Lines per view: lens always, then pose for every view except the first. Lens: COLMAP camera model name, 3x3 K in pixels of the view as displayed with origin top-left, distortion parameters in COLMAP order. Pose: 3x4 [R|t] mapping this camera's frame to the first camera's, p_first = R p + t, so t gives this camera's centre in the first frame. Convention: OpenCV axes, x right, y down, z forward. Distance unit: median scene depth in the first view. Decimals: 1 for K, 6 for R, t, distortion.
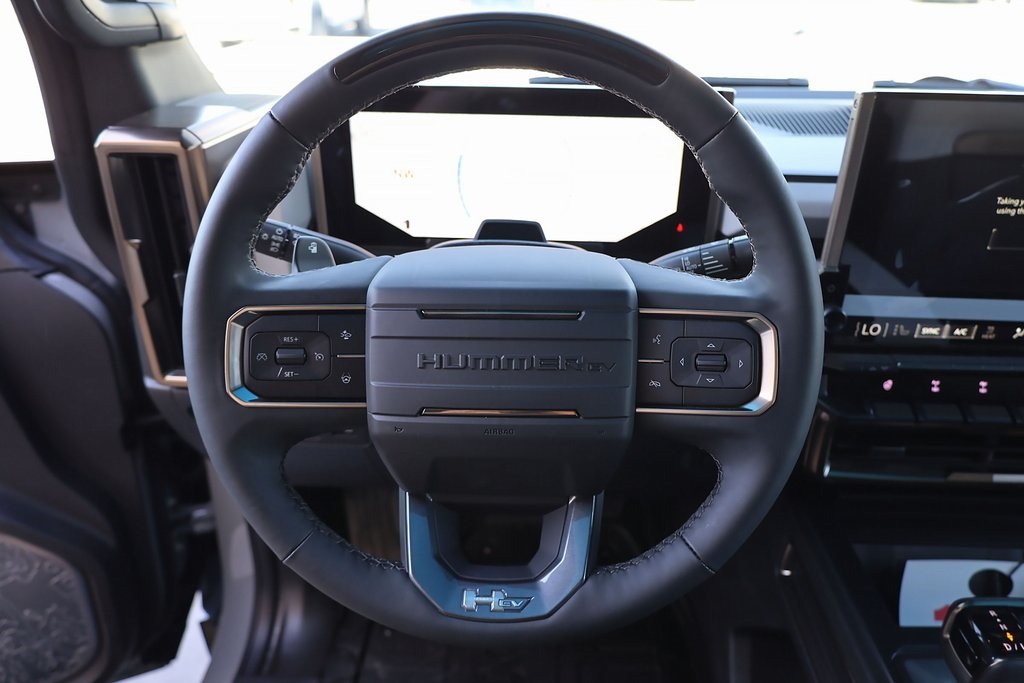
lens RADIAL K [[739.7, 0, 510.8], [0, 739.7, 359.1], [0, 0, 1]] dist [-0.030826, 0.002177]
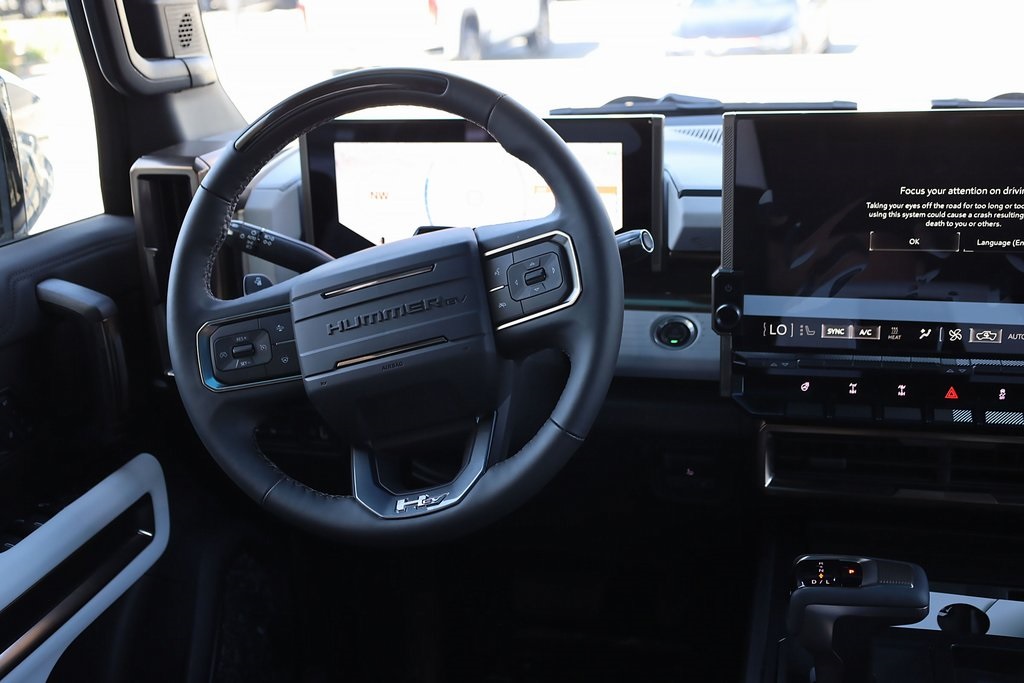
lens RADIAL K [[1200.5, 0, 512.0], [0, 1200.5, 341.5], [0, 0, 1]] dist [0.004985, -0.008546]
pose [[0.974255, 0.017485, -0.224769, 0.508801], [-0.056196, 0.984353, -0.167007, 0.287343], [0.218332, 0.175339, 0.959993, -0.740296]]
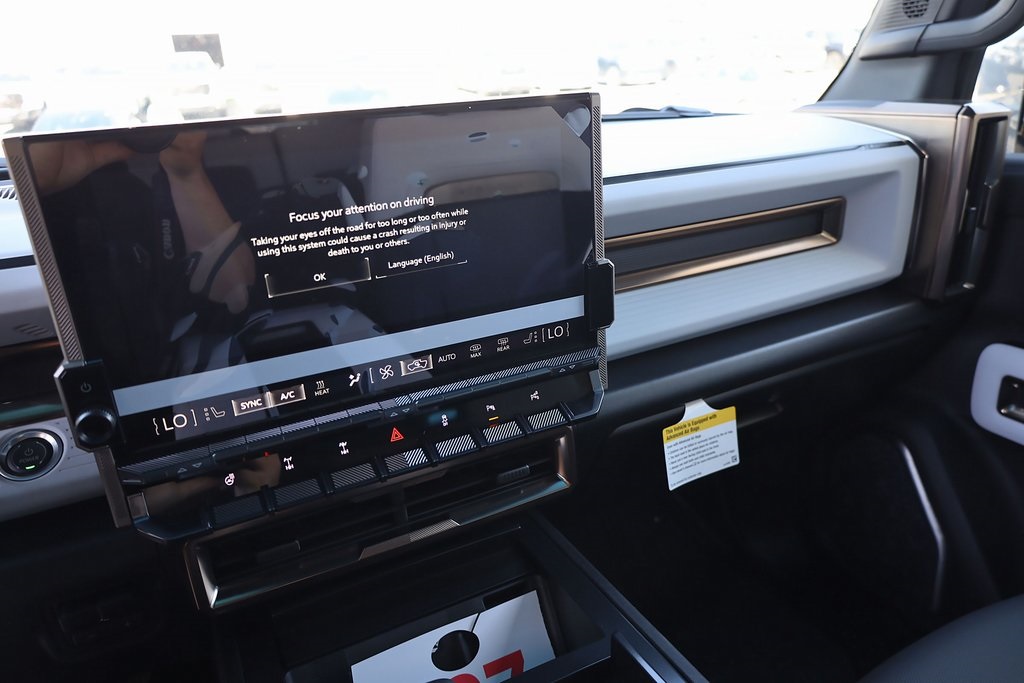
lens RADIAL K [[699.5, 0, 512.0], [0, 699.5, 341.5], [0, 0, 1]] dist [-0.007195, -0.000821]
pose [[0.878648, -0.223468, 0.421947, 0.514558], [0.279509, 0.957202, -0.075094, 0.036500], [-0.387107, 0.183919, 0.903505, 0.150306]]
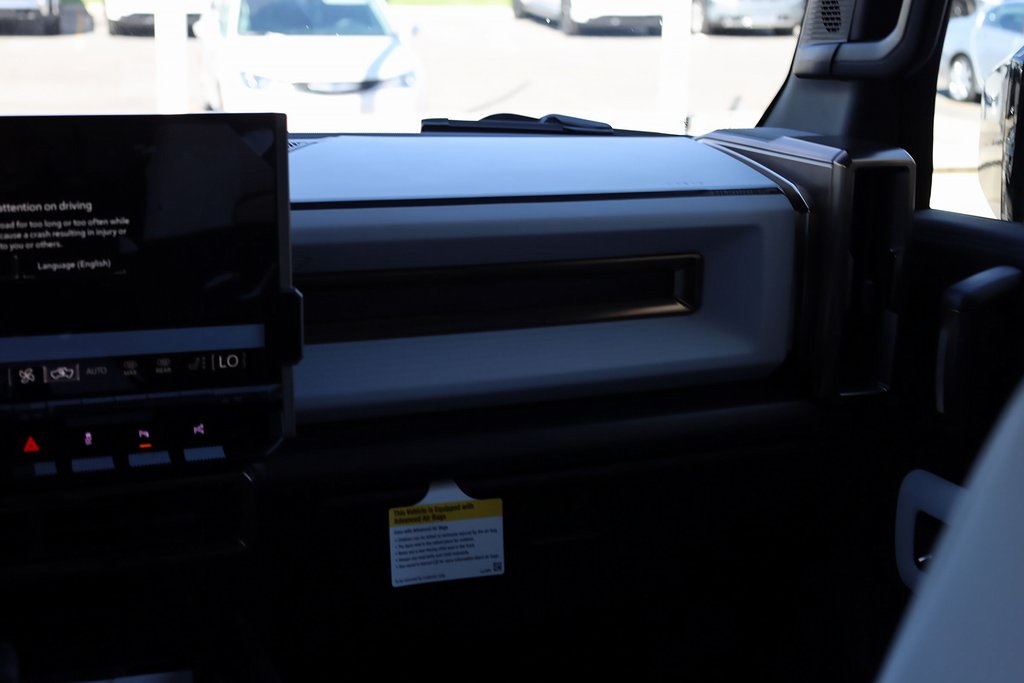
lens RADIAL K [[1550.9, 0, 512.0], [0, 1550.9, 341.5], [0, 0, 1]] dist [0.025811, 0.023728]
pose [[0.922443, -0.082540, 0.377209, 0.571275], [0.176503, 0.958989, -0.221783, 0.438577], [-0.343433, 0.271160, 0.899181, -0.881485]]
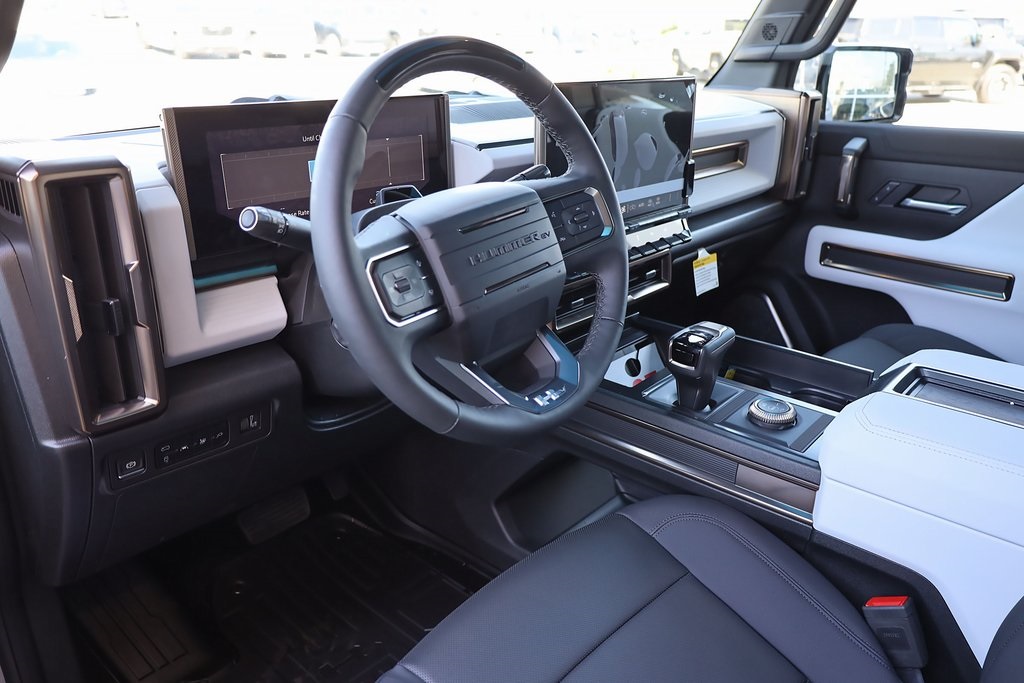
lens RADIAL K [[790.2, 0, 512.0], [0, 790.2, 341.5], [0, 0, 1]] dist [0.003189, 0.000696]
pose [[0.640212, -0.275424, 0.717126, -0.941800], [0.353663, 0.934378, 0.043131, 0.088241], [-0.681946, 0.226008, 0.695607, -0.105491]]
